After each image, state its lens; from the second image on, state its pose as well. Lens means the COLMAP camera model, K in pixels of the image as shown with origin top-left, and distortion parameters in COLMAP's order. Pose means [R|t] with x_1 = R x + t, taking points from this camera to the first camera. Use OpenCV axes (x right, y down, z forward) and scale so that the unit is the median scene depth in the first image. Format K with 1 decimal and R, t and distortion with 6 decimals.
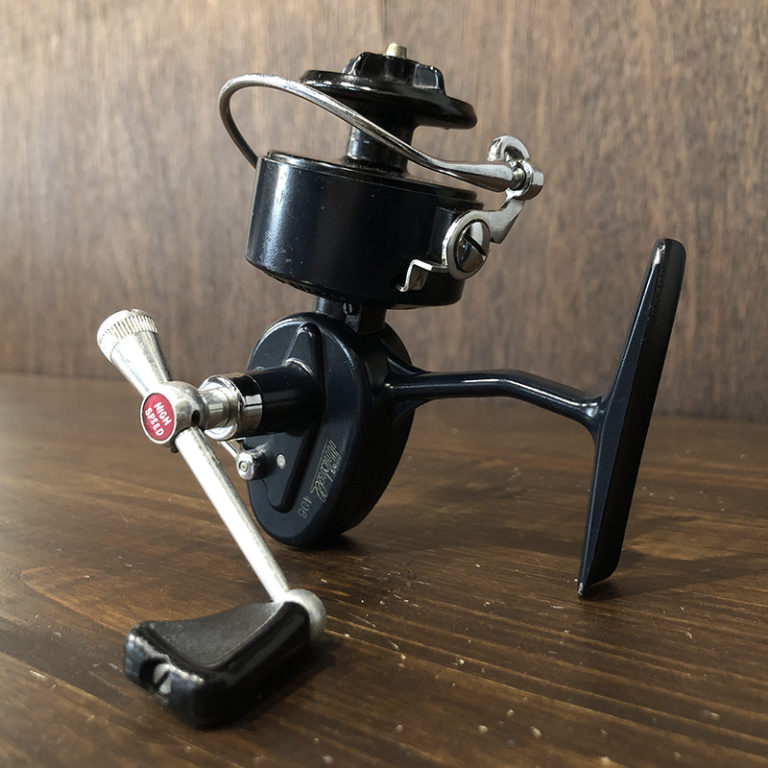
lens RADIAL K [[868.9, 0, 356.9], [0, 868.9, 381.7], [0, 0, 1]] dist [-0.035814, 0.018761]
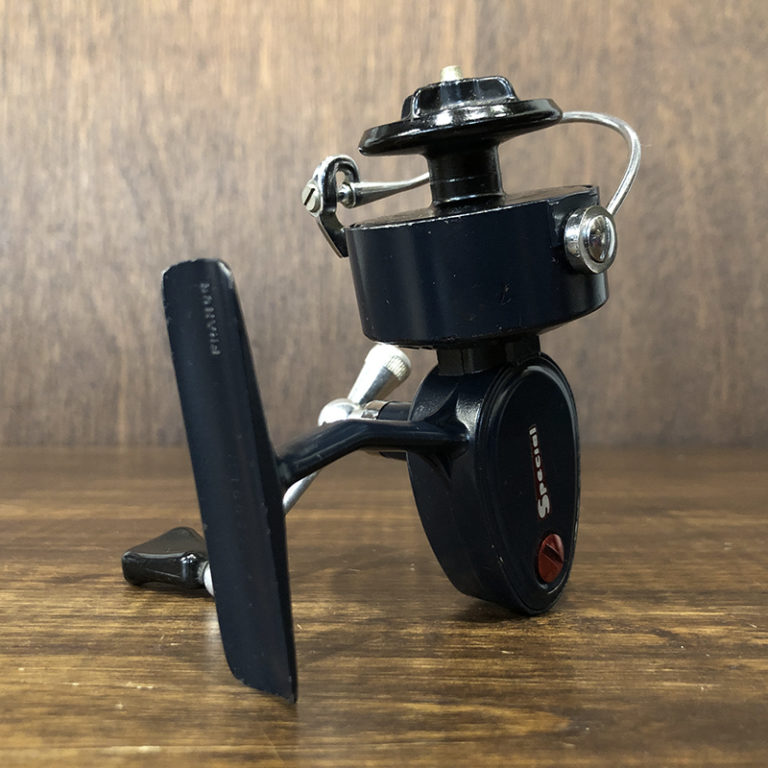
lens RADIAL K [[863.8, 0, 384.0], [0, 863.8, 384.0], [0, 0, 1]] dist [-0.017914, -0.018405]
pose [[0.767063, 0.025199, 0.641077, -0.687366], [0.033217, 0.996328, -0.078908, 0.017924], [-0.640712, 0.081822, 0.763409, 0.118955]]
